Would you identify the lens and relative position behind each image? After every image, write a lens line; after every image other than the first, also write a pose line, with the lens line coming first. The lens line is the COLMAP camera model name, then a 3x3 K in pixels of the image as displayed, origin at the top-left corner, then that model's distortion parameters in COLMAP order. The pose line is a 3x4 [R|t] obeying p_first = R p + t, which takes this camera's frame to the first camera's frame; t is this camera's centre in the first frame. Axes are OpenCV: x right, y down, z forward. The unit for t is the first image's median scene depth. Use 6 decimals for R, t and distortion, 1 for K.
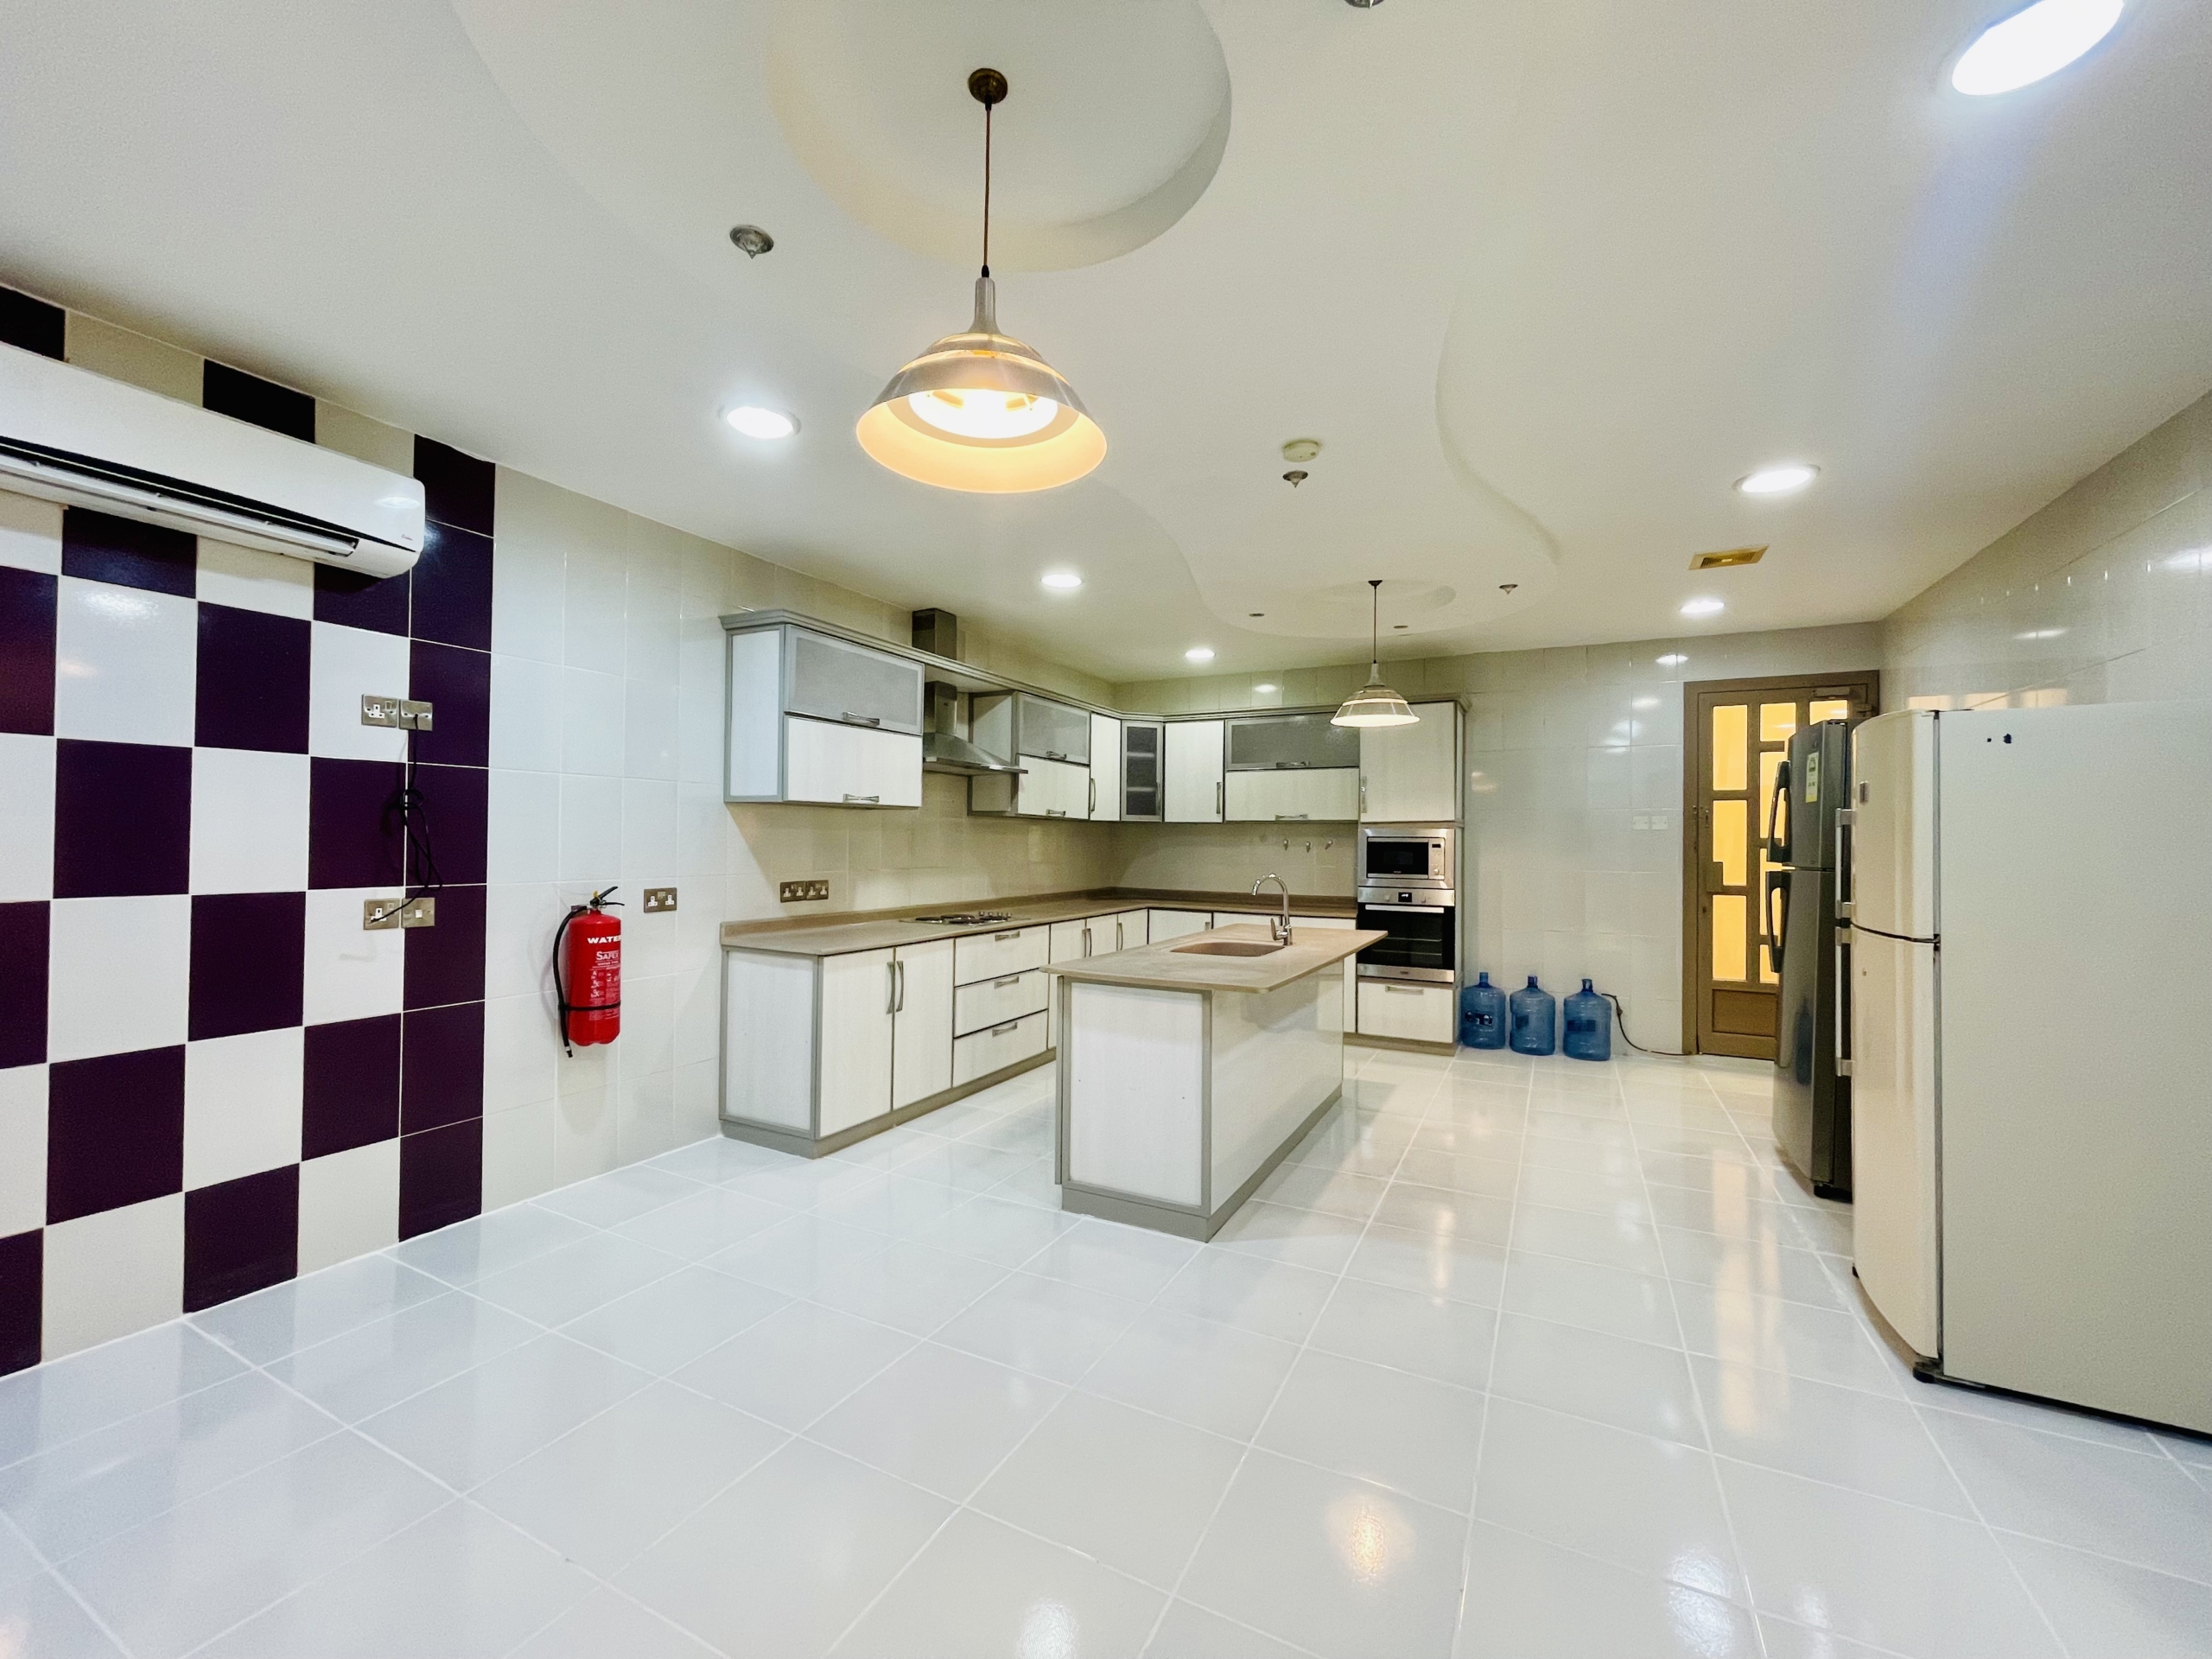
lens RADIAL K [[899.9, 0, 1111.2], [0, 899.9, 831.8], [0, 0, 1]] dist [-0.006370, 0.002981]
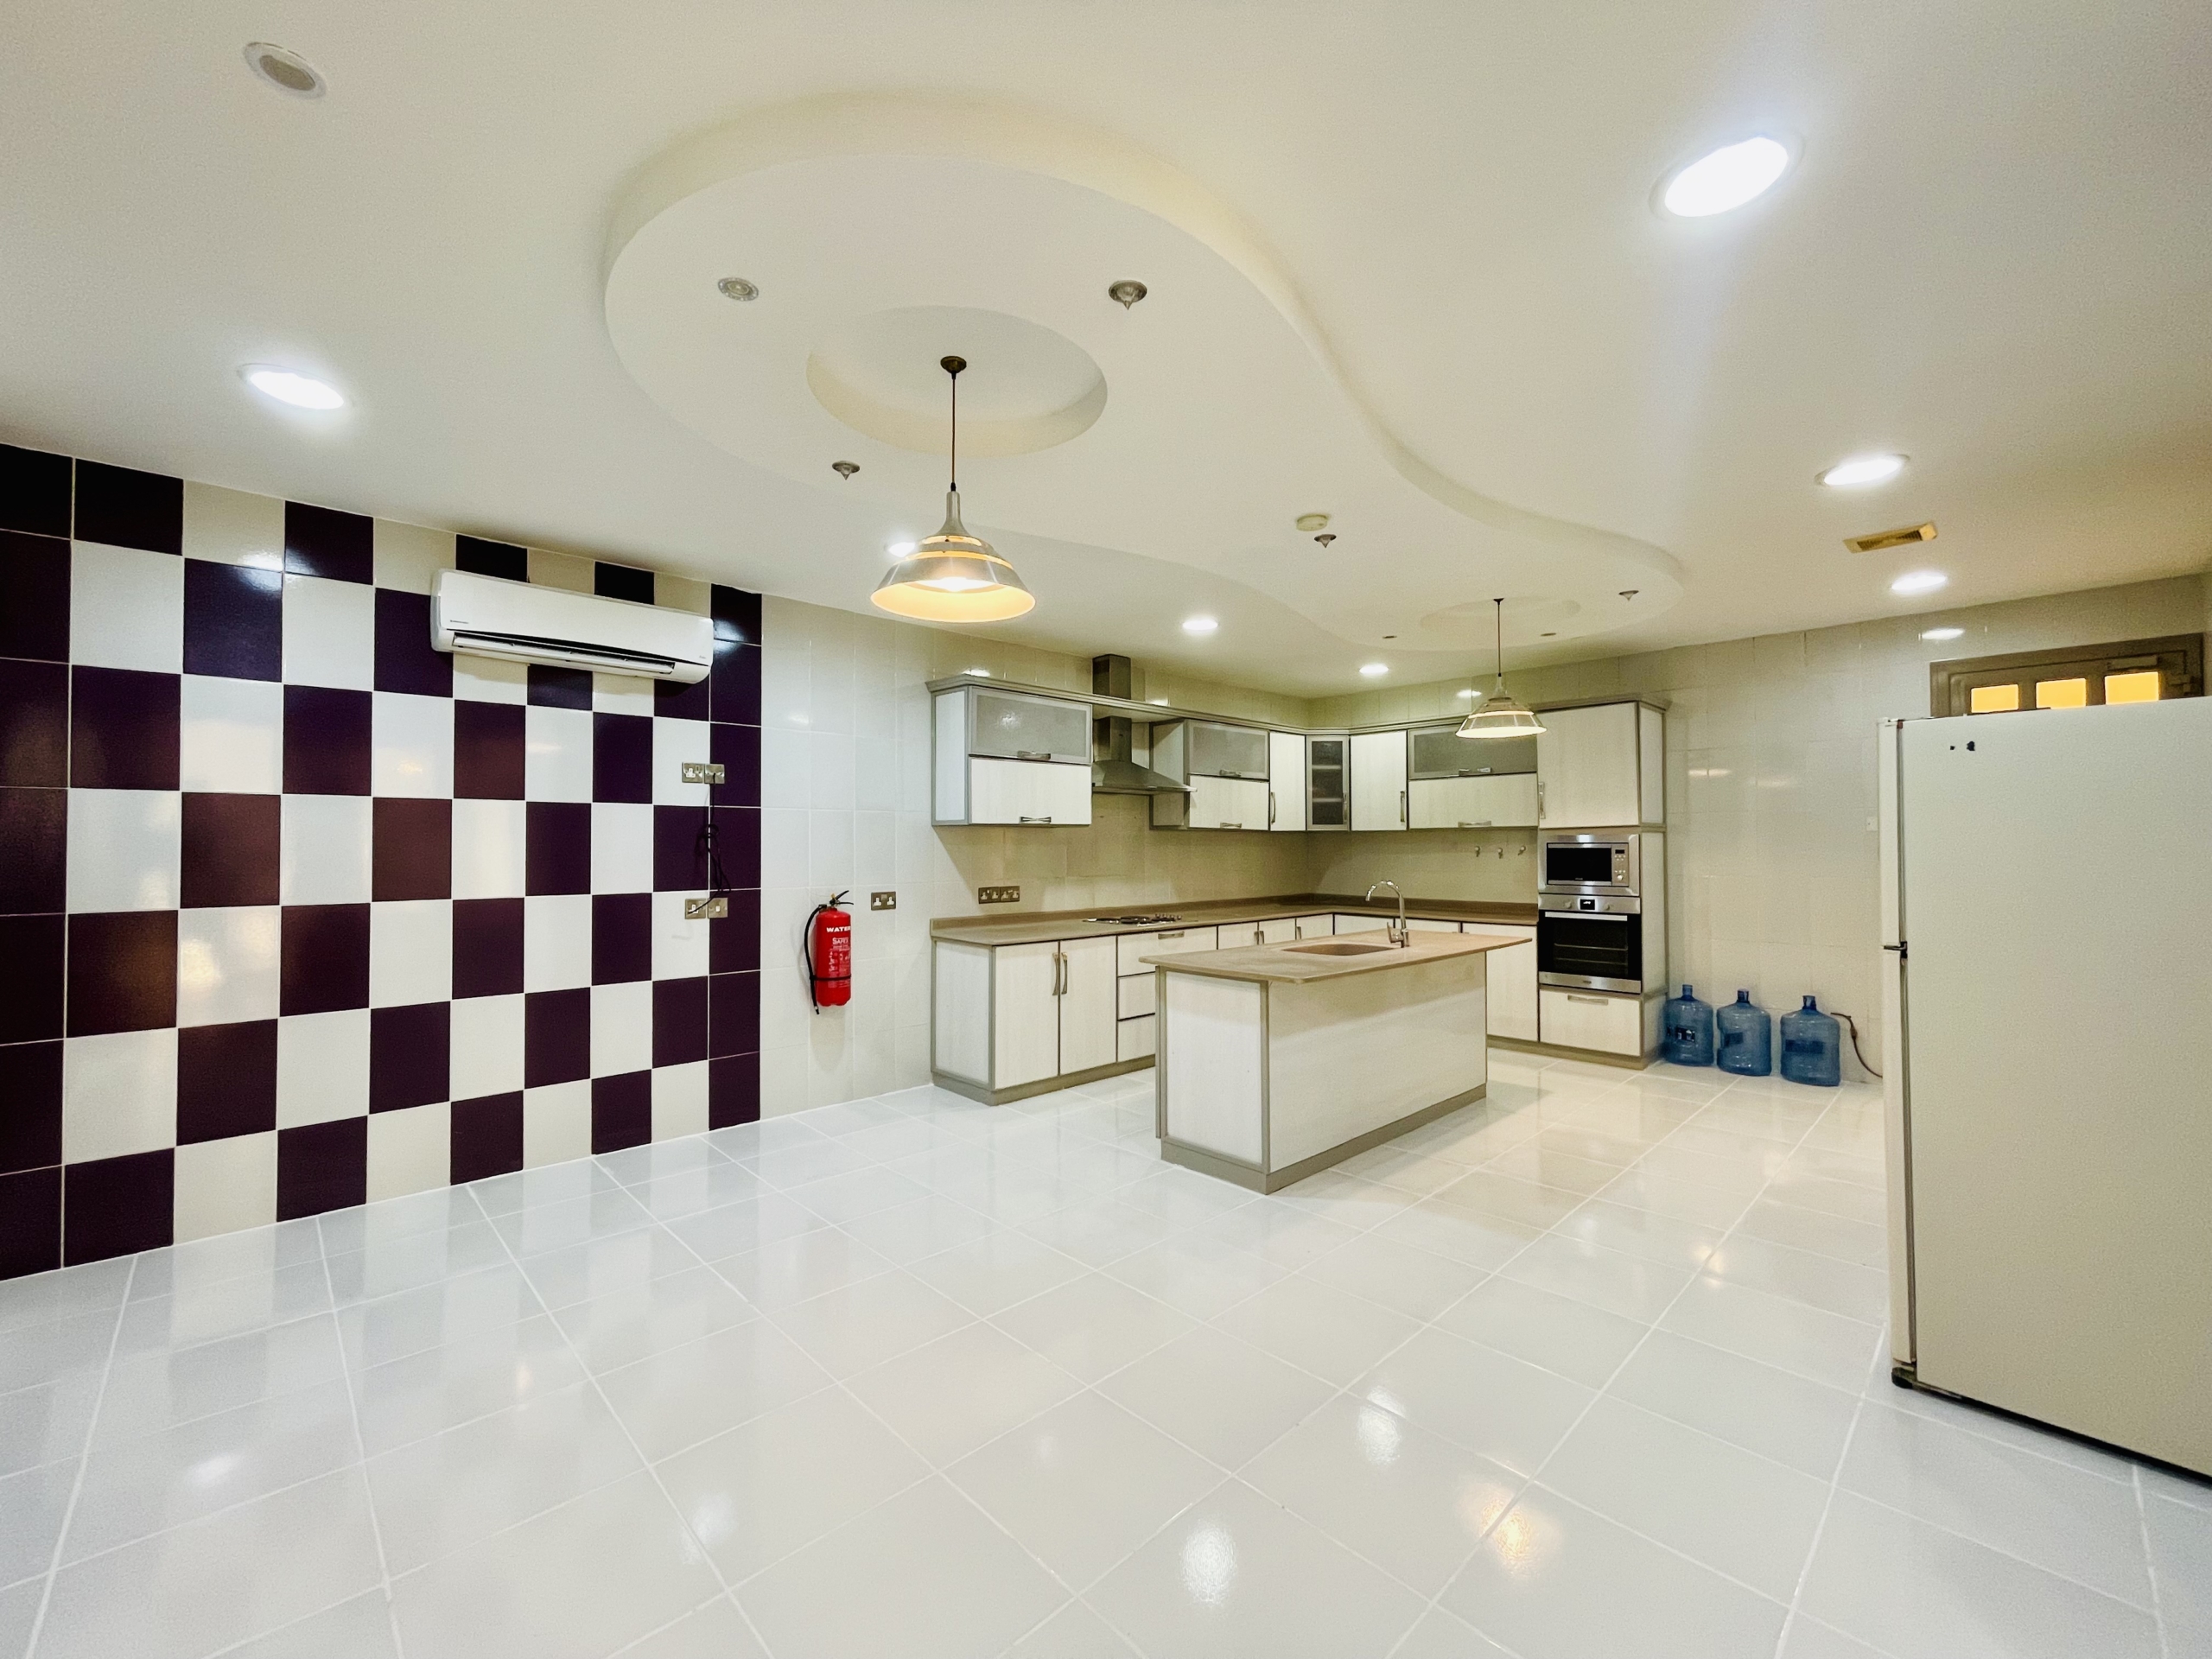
lens RADIAL K [[899.9, 0, 1110.4], [0, 899.9, 833.6], [0, 0, 1]] dist [-0.006370, 0.002981]
pose [[0.946350, -0.017112, -0.322691, 0.239550], [0.015628, 0.999852, -0.007191, -0.008266], [0.322766, 0.001762, 0.946477, -0.143145]]
